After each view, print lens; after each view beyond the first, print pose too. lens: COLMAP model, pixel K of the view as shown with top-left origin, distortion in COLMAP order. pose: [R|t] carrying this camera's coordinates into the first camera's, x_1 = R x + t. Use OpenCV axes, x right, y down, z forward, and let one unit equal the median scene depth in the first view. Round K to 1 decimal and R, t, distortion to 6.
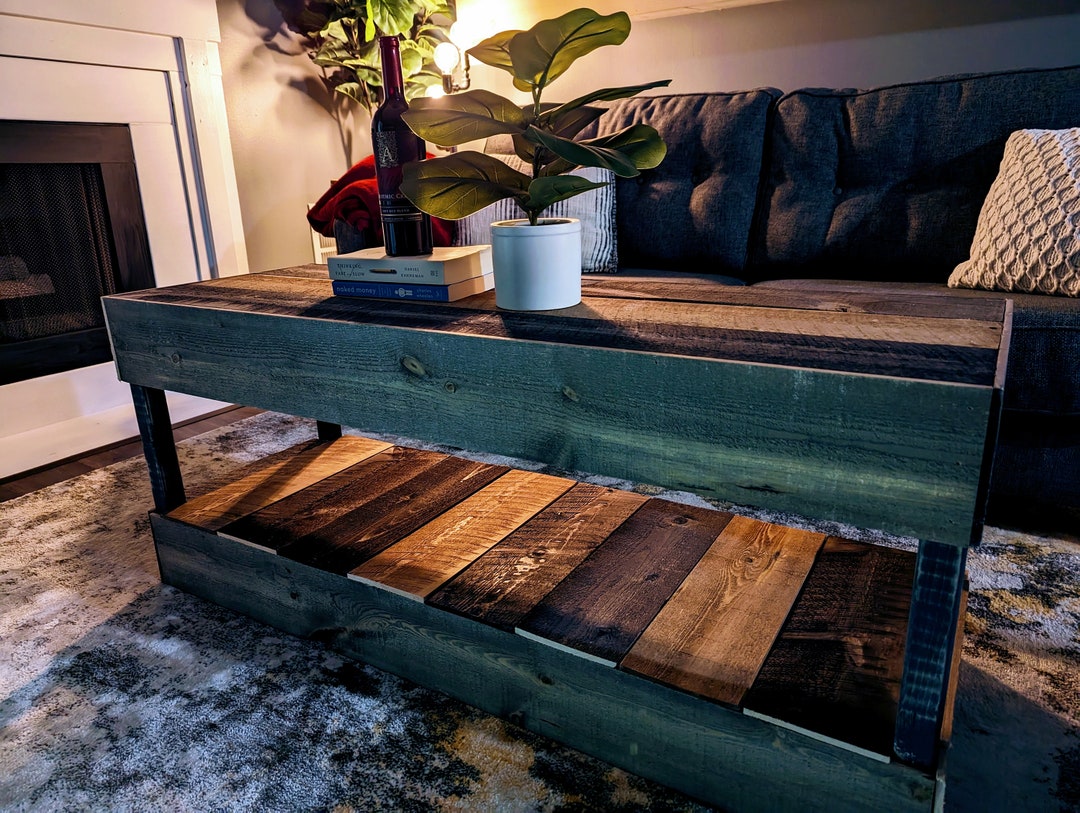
lens RADIAL K [[763.2, 0, 540.0], [0, 763.2, 406.5], [0, 0, 1]] dist [0.063329, -0.065484]
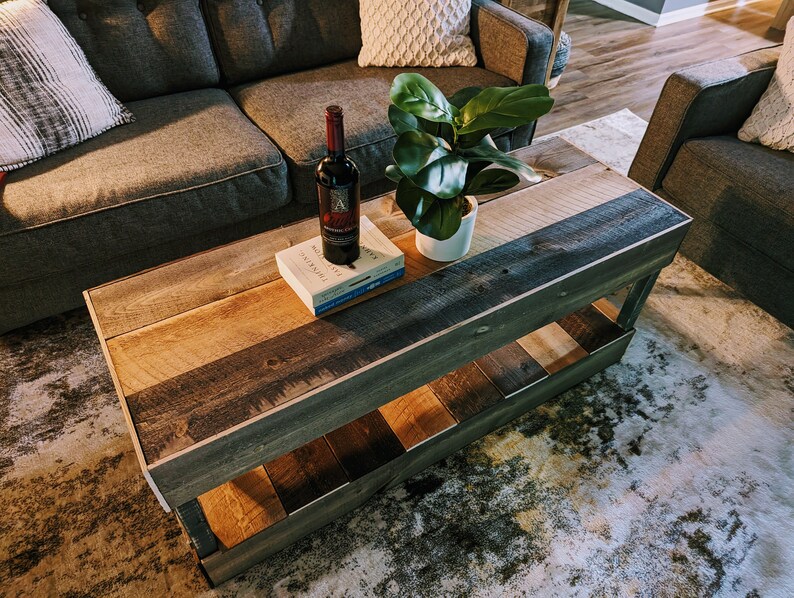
lens RADIAL K [[561.1, 0, 397.0], [0, 561.1, 299.0], [0, 0, 1]] dist [0.063329, -0.065484]
pose [[0.460069, -0.598480, 0.655865, -0.823081], [0.229628, 0.793754, 0.563227, -0.679599], [-0.857676, -0.108518, 0.502609, 0.458805]]
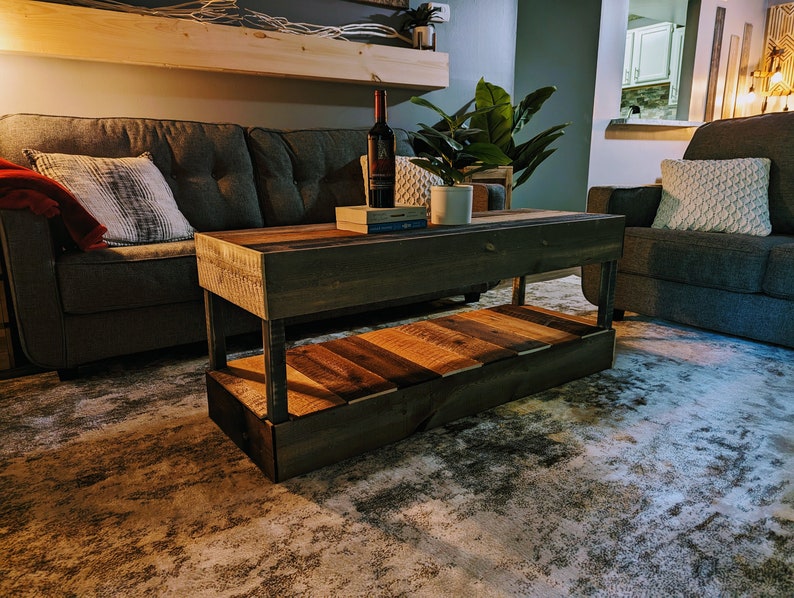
lens RADIAL K [[561.1, 0, 397.0], [0, 561.1, 299.0], [0, 0, 1]] dist [0.063329, -0.065484]
pose [[0.397411, -0.188903, 0.897987, -1.447473], [0.275501, 0.957999, 0.079602, -0.092904], [-0.875308, 0.215761, 0.432763, 0.465952]]
